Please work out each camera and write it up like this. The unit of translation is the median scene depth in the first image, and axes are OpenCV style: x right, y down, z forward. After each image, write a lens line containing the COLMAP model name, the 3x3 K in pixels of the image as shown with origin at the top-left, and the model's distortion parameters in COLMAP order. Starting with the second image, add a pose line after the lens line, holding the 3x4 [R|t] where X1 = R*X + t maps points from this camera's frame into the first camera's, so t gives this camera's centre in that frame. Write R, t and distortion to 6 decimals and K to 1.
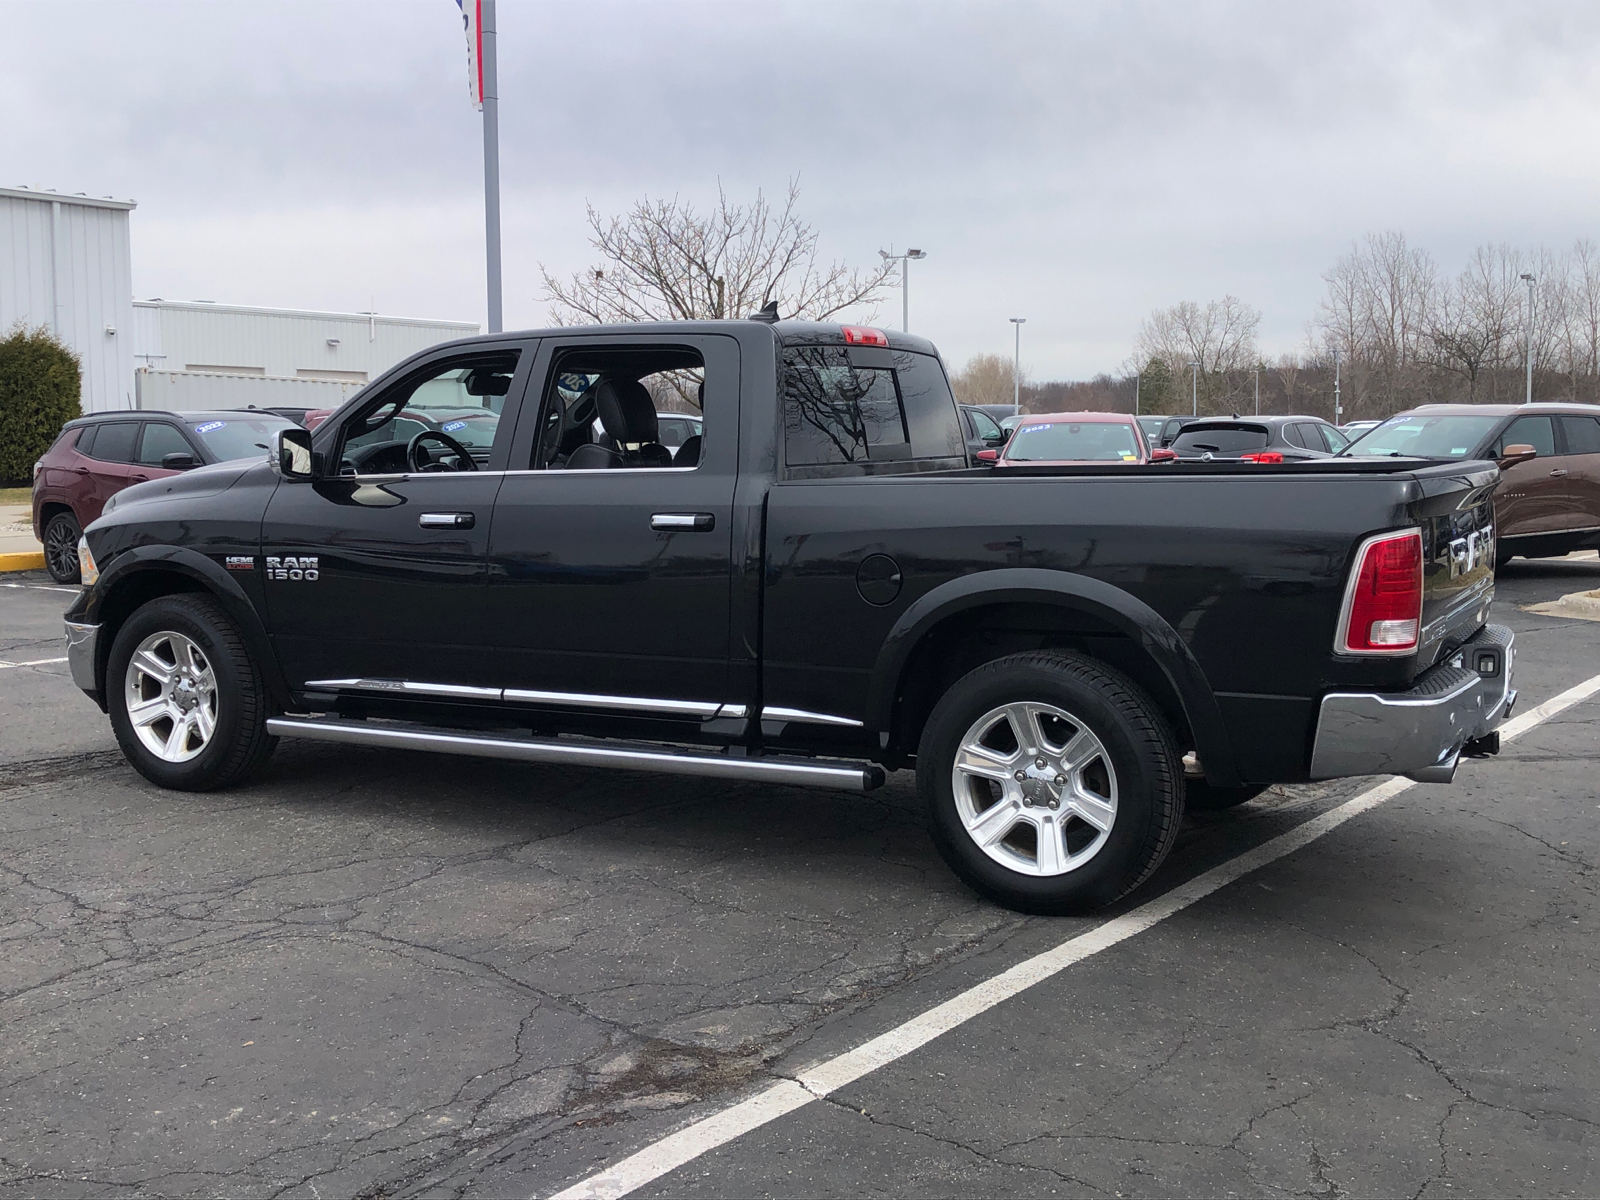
lens RADIAL K [[1722.1, 0, 783.6], [0, 1722.1, 554.6], [0, 0, 1]] dist [0.107086, -0.312361]
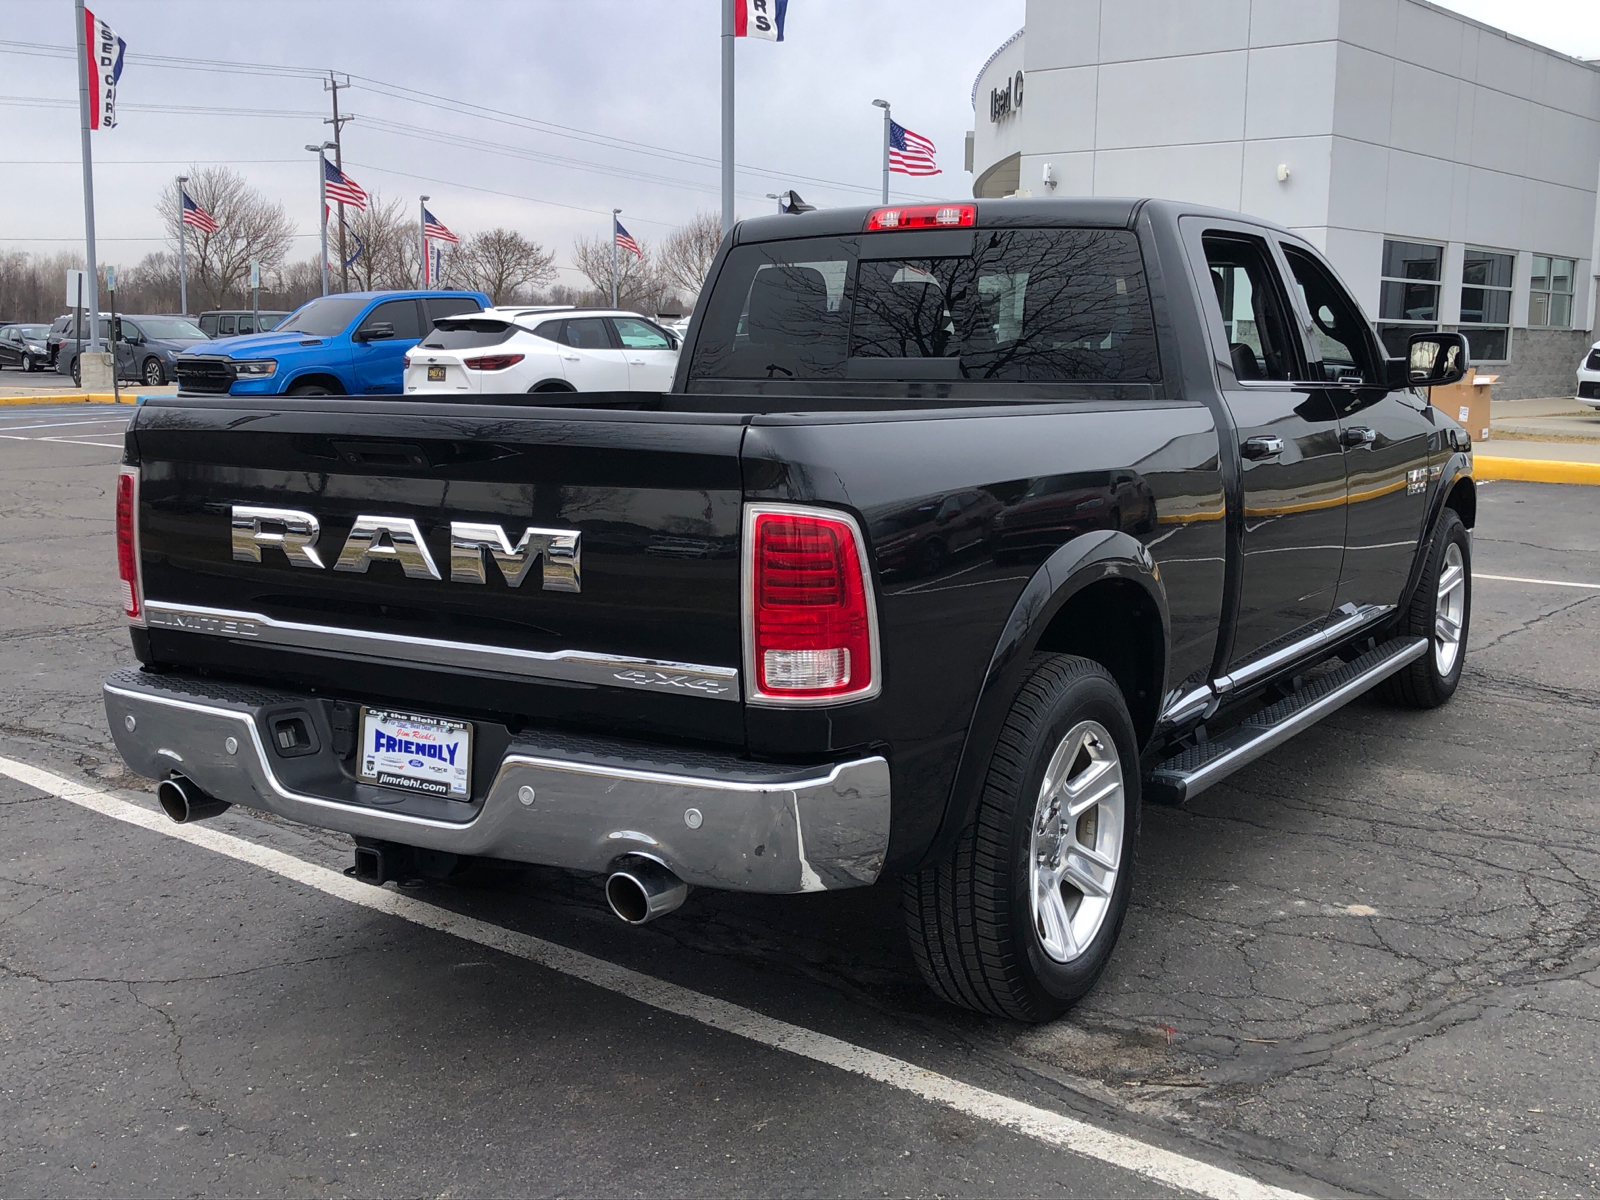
lens RADIAL K [[1728.0, 0, 794.1], [0, 1728.0, 560.1], [0, 0, 1]] dist [0.123244, -0.345128]
pose [[-0.059594, 0.131447, -0.989530, 0.931976], [-0.073486, 0.988025, 0.135673, -0.084335], [0.995514, 0.080802, -0.049221, 1.106109]]
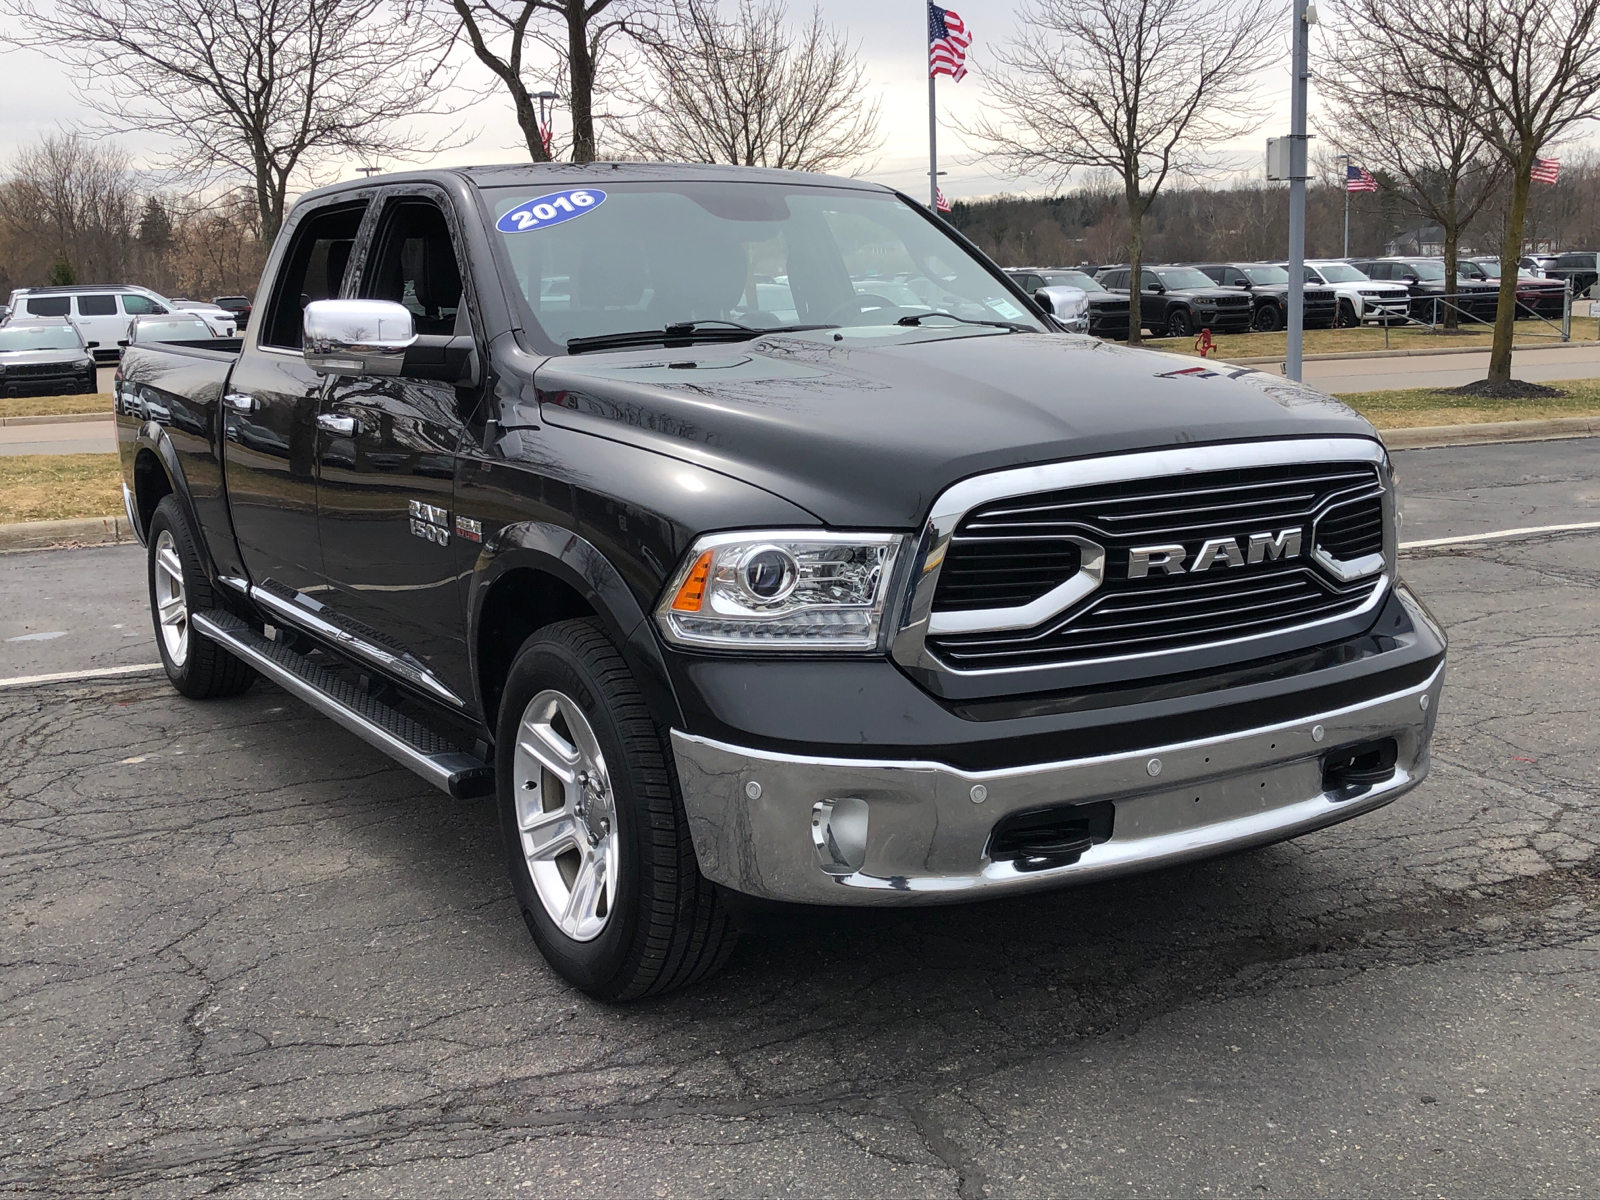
lens RADIAL K [[1728.0, 0, 794.1], [0, 1728.0, 560.1], [0, 0, 1]] dist [0.123244, -0.345128]
pose [[-0.870480, -0.045271, 0.490118, -0.639568], [0.067328, 0.975449, 0.209679, -0.139372], [-0.487577, 0.215520, -0.846061, 1.964966]]
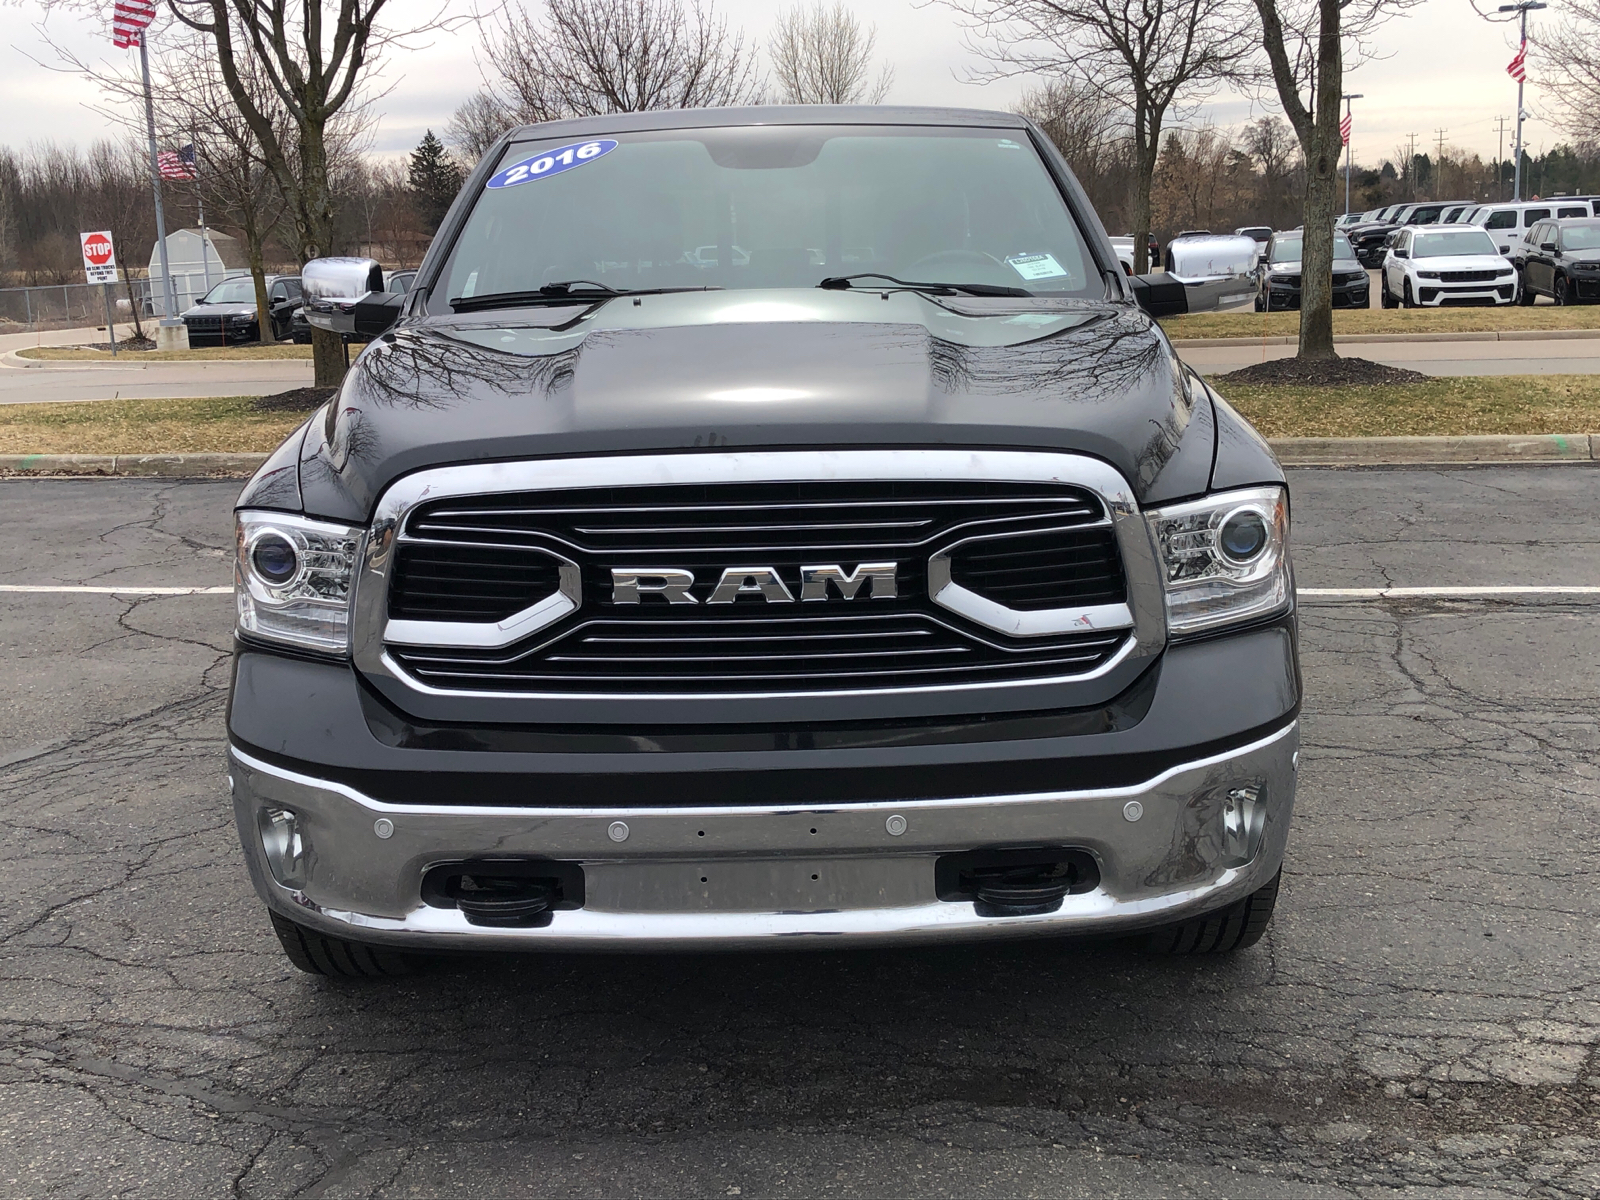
lens RADIAL K [[1742.5, 0, 788.1], [0, 1742.5, 558.3], [0, 0, 1]] dist [0.062868, -0.148024]
pose [[-0.475417, -0.129450, 0.870184, -0.884895], [0.096788, 0.975415, 0.197983, -0.109885], [-0.874420, 0.178348, -0.451200, 1.613969]]
